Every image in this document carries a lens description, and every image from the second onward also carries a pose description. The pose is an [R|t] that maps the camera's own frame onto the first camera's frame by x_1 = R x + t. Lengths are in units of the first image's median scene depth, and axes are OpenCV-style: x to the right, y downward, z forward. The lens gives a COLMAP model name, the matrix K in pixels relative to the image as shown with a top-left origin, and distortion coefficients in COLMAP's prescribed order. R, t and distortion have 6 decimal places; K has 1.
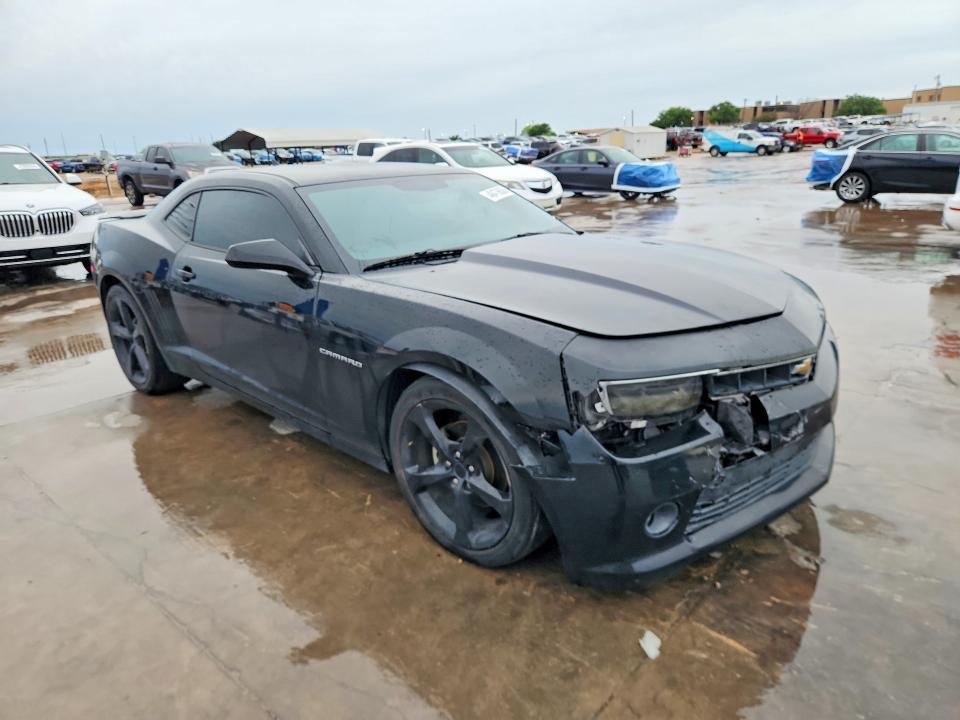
lens RADIAL K [[654.7, 0, 480.0], [0, 654.7, 360.0], [0, 0, 1]] dist [0.000920, -0.002058]
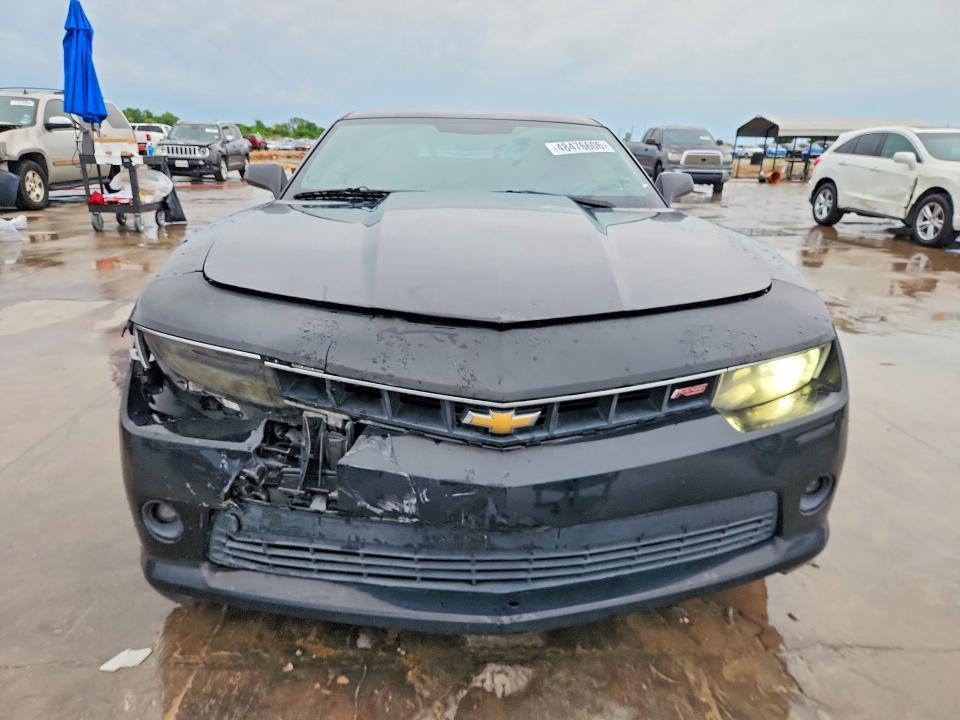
lens RADIAL K [[654.7, 0, 480.0], [0, 654.7, 360.0], [0, 0, 1]] dist [0.000920, -0.002058]
pose [[0.703096, 0.261022, -0.661456, 0.863867], [-0.254246, 0.960981, 0.108969, -0.102186], [0.664090, 0.091557, 0.742025, 0.564173]]
